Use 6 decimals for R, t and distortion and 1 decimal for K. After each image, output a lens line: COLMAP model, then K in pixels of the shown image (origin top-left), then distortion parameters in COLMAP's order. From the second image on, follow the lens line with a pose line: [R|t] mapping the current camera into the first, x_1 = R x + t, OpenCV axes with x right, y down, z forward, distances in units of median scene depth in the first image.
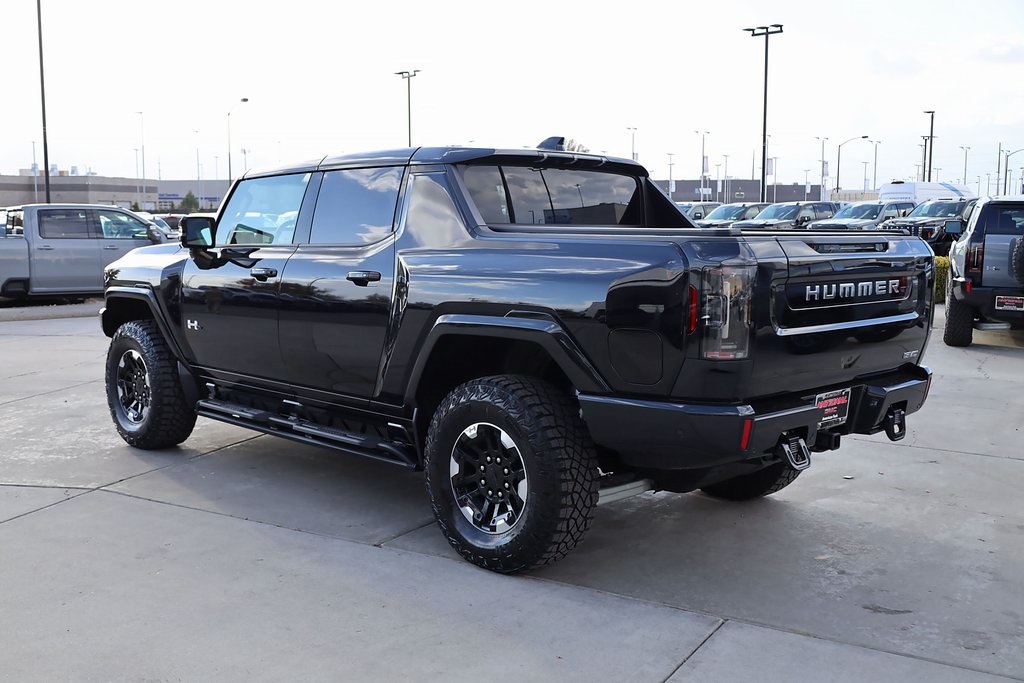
lens RADIAL K [[1066.5, 0, 518.9], [0, 1066.5, 342.4], [0, 0, 1]] dist [-0.018448, 0.000000]
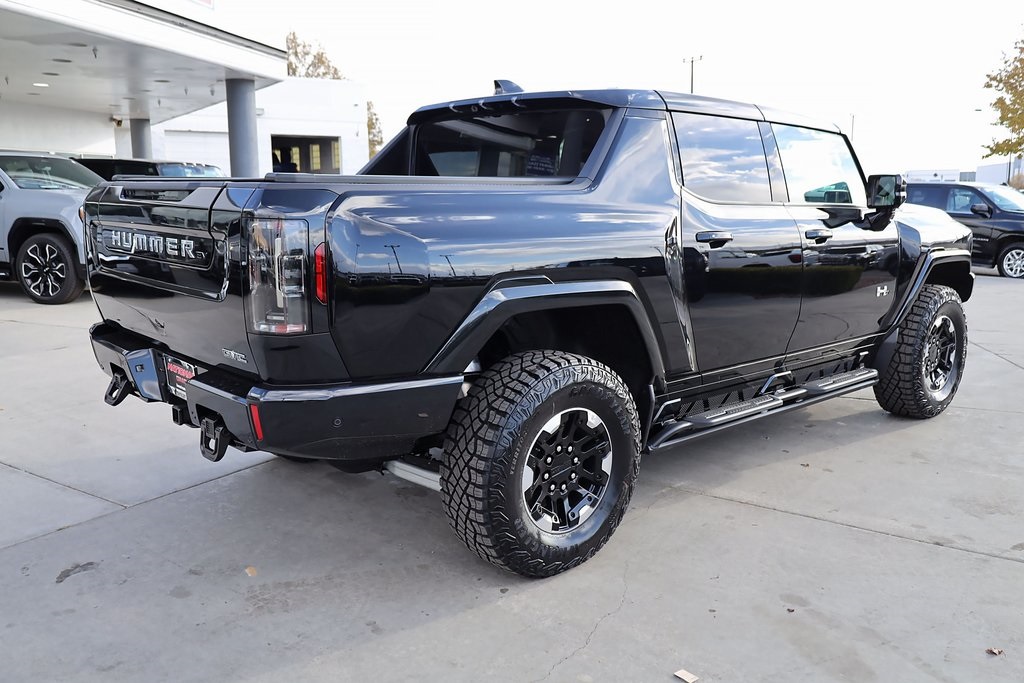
lens RADIAL K [[894.0, 0, 515.0], [0, 894.0, 340.5], [0, 0, 1]] dist [-0.020592, 0.022632]
pose [[-0.091858, 0.157374, -0.983258, 0.850171], [-0.114181, 0.979255, 0.167400, -0.106975], [0.989204, 0.127646, -0.071983, 1.132663]]
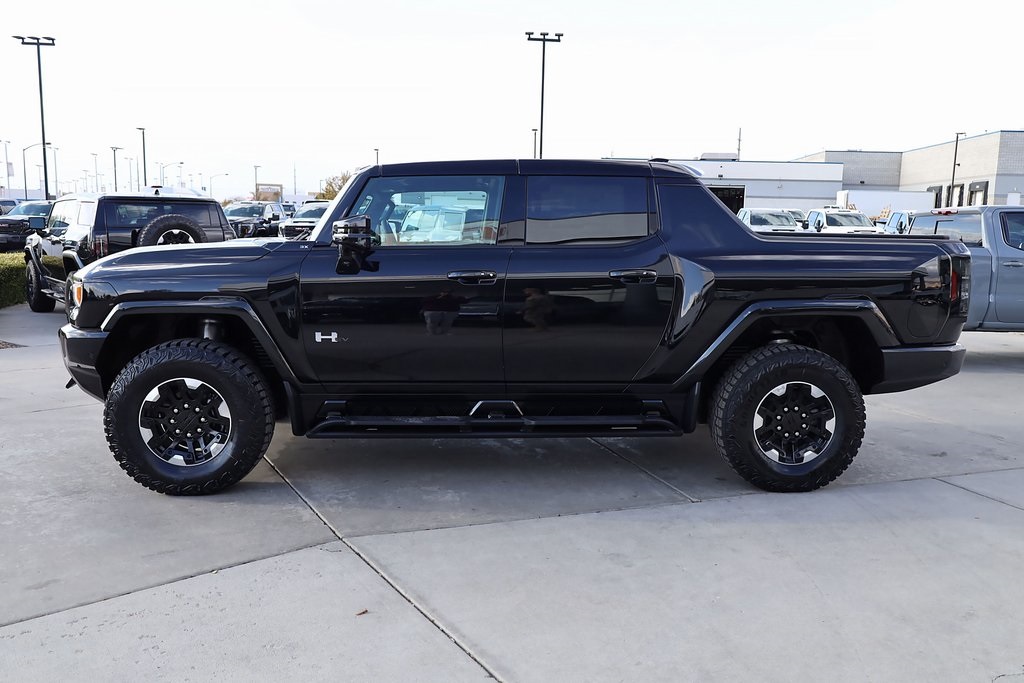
lens RADIAL K [[848.5, 0, 512.2], [0, 848.5, 337.6], [0, 0, 1]] dist [-0.014003, 0.003741]
pose [[0.640212, -0.091800, 0.762694, -0.941581], [0.071543, 0.995644, 0.059784, -0.059786], [-0.764860, 0.016291, 0.643991, 0.533839]]
